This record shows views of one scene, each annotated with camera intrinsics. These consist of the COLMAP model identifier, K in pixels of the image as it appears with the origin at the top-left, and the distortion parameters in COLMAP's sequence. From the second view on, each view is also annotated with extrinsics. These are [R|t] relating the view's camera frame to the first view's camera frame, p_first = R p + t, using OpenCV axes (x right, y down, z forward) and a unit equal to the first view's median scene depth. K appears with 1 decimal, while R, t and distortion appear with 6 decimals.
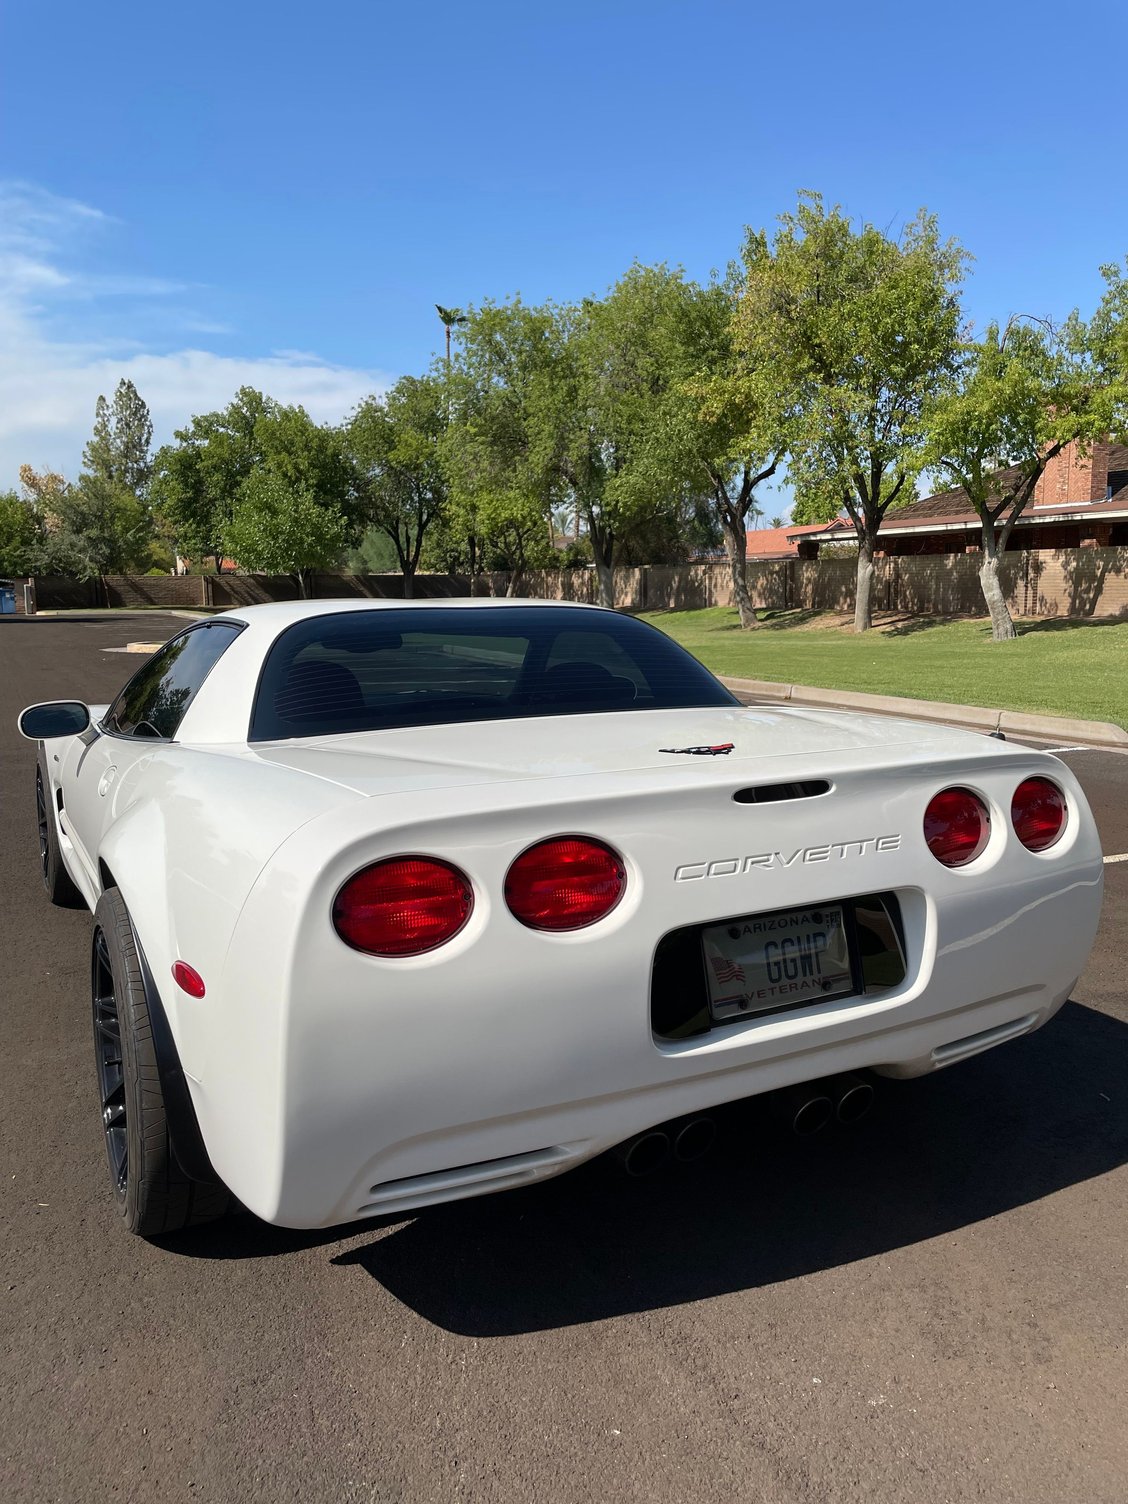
lens RADIAL K [[1136.5, 0, 568.8], [0, 1136.5, 751.2], [0, 0, 1]] dist [0.081769, -0.114291]
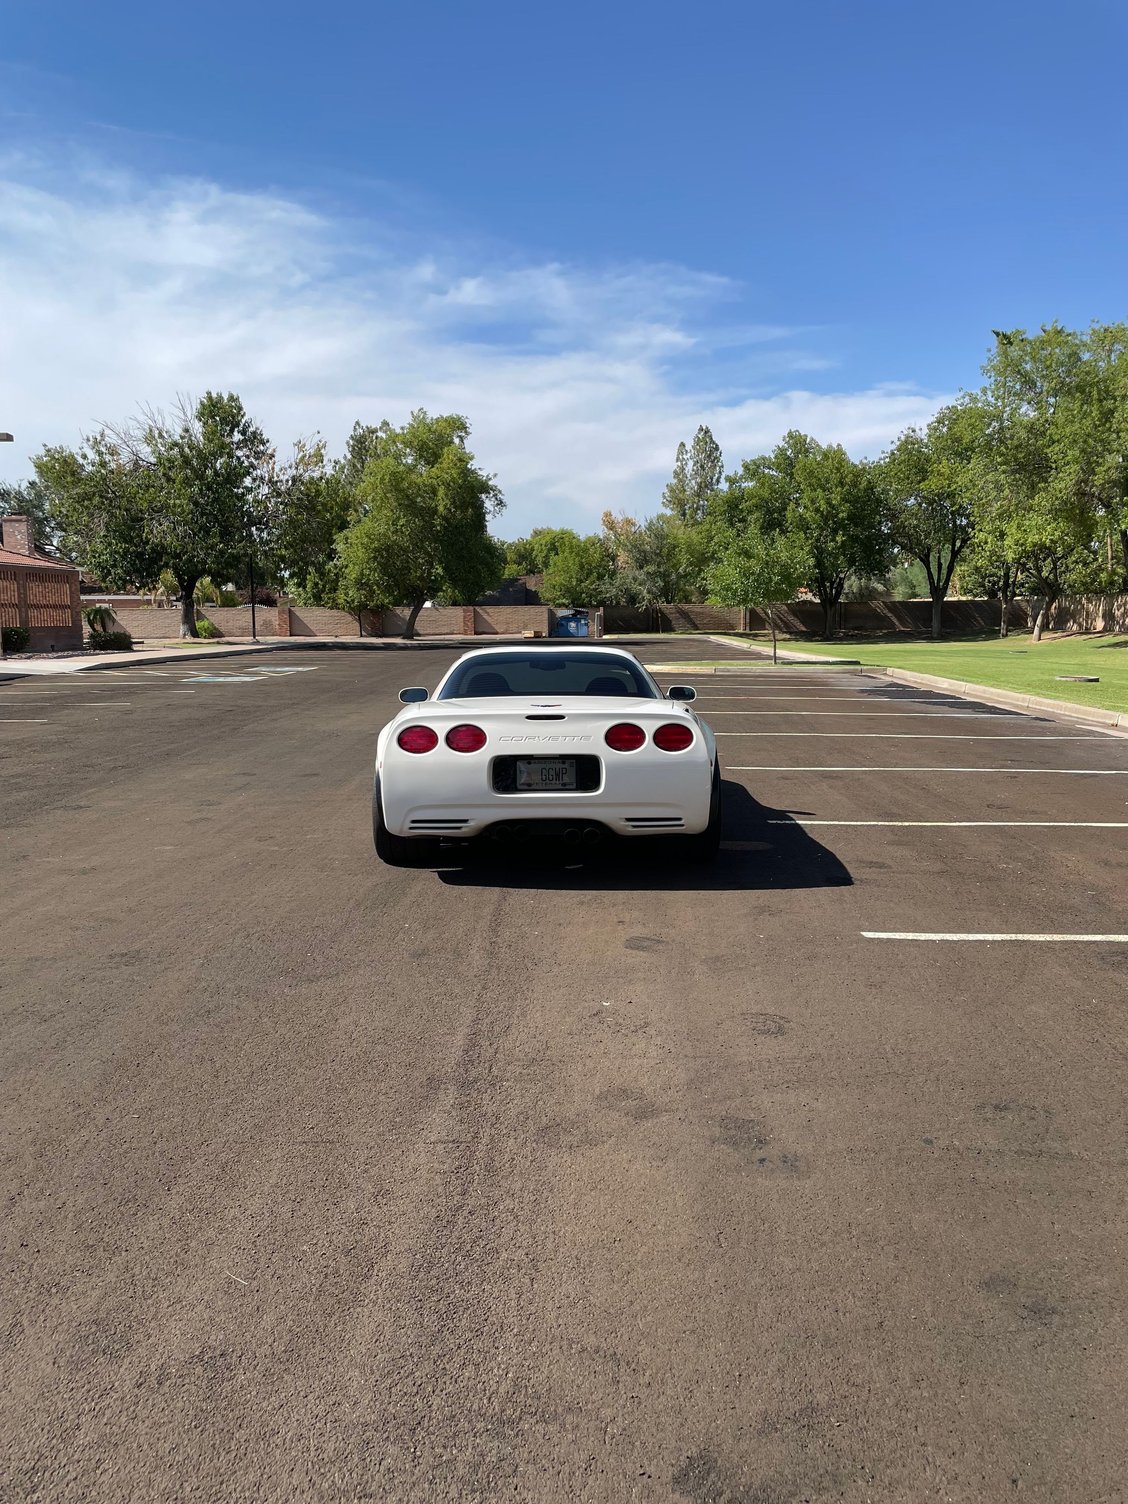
lens RADIAL K [[1136.5, 0, 568.8], [0, 1136.5, 751.2], [0, 0, 1]] dist [0.081769, -0.114291]
pose [[0.885768, 0.059274, -0.460328, 0.081508], [-0.068481, 0.997647, -0.003310, 0.006461], [0.459048, 0.034456, 0.887743, -0.082759]]
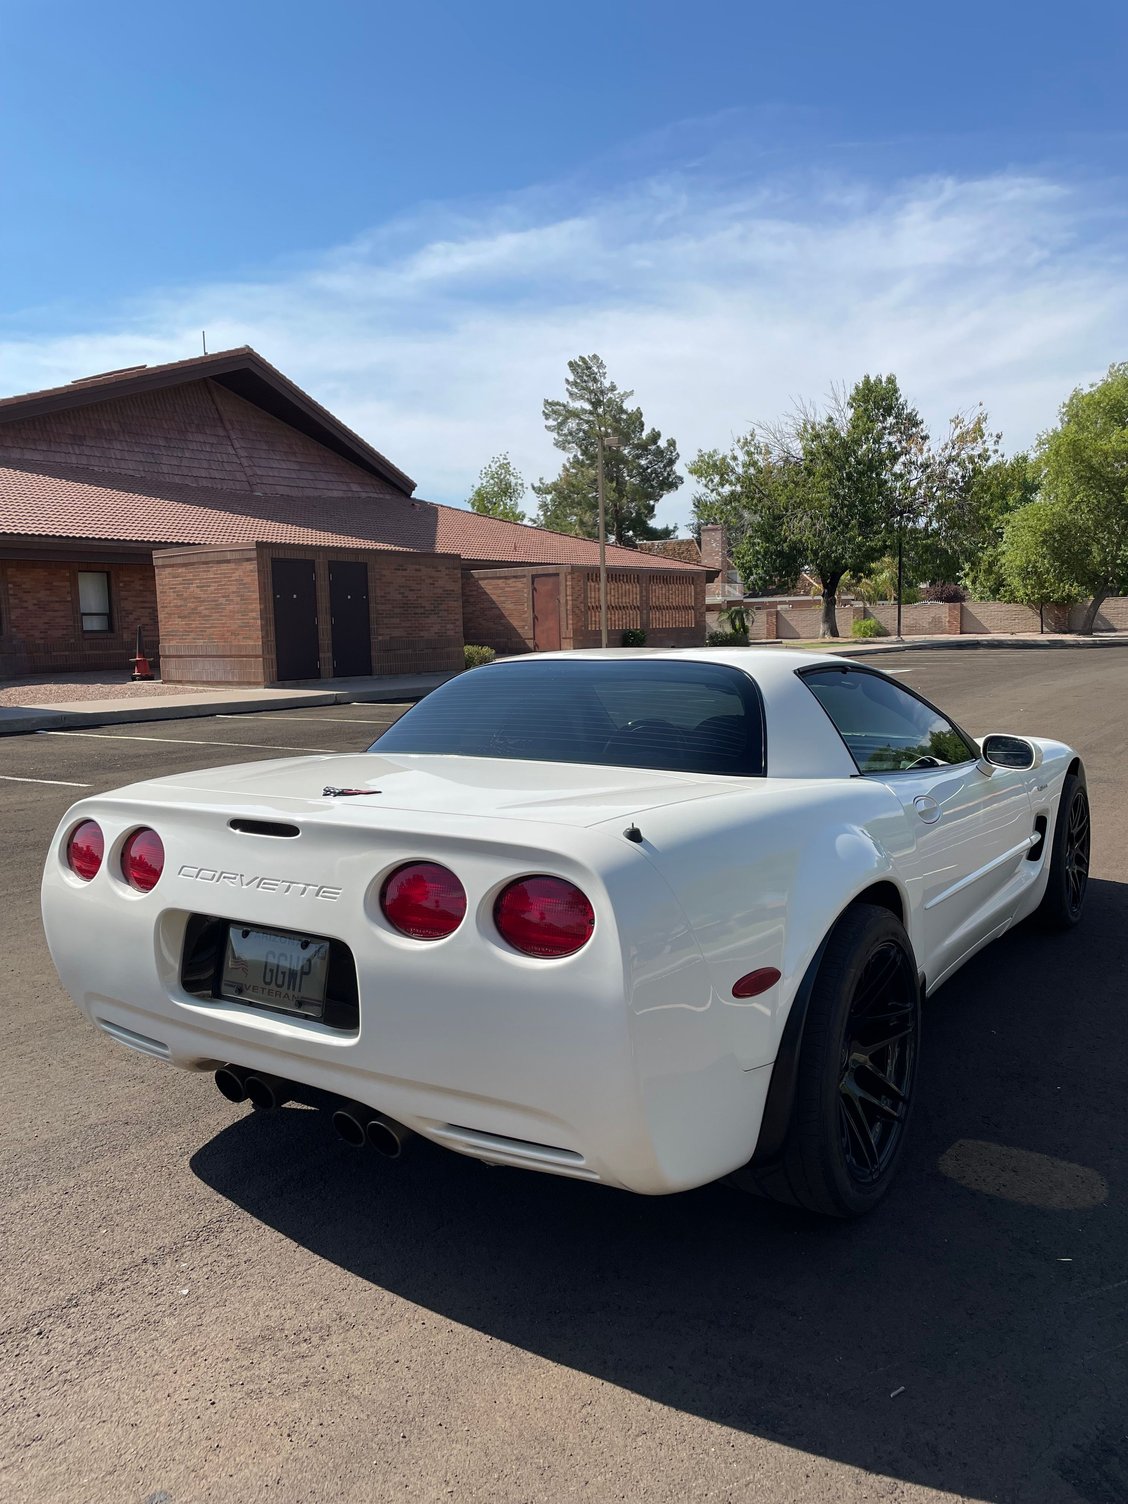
lens RADIAL K [[1136.5, 0, 568.8], [0, 1136.5, 751.2], [0, 0, 1]] dist [0.081769, -0.114291]
pose [[0.468389, 0.096562, -0.878230, 0.069121], [-0.107301, 0.992869, 0.051939, -0.007102], [0.876983, 0.069907, 0.475410, 0.034489]]
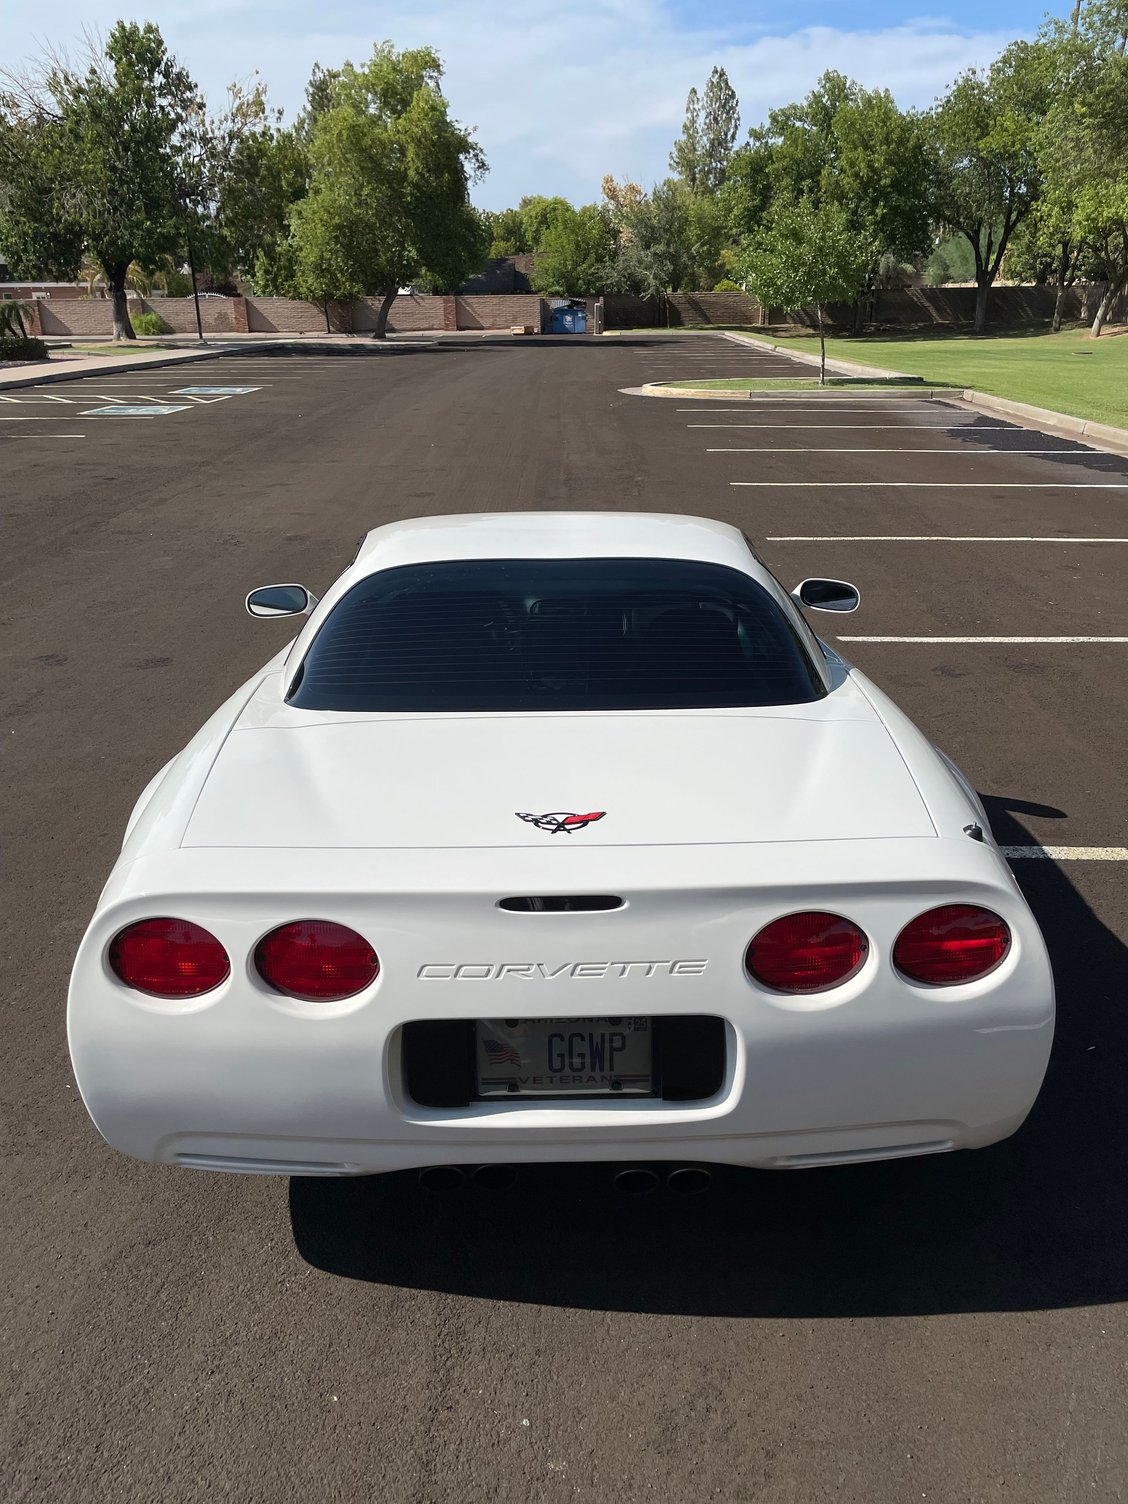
lens RADIAL K [[1136.5, 0, 568.8], [0, 1136.5, 751.2], [0, 0, 1]] dist [0.081769, -0.114291]
pose [[0.888341, 0.169681, -0.426683, 0.028936], [-0.064810, 0.966250, 0.249321, -0.016416], [0.454588, -0.193828, 0.869356, 0.008979]]
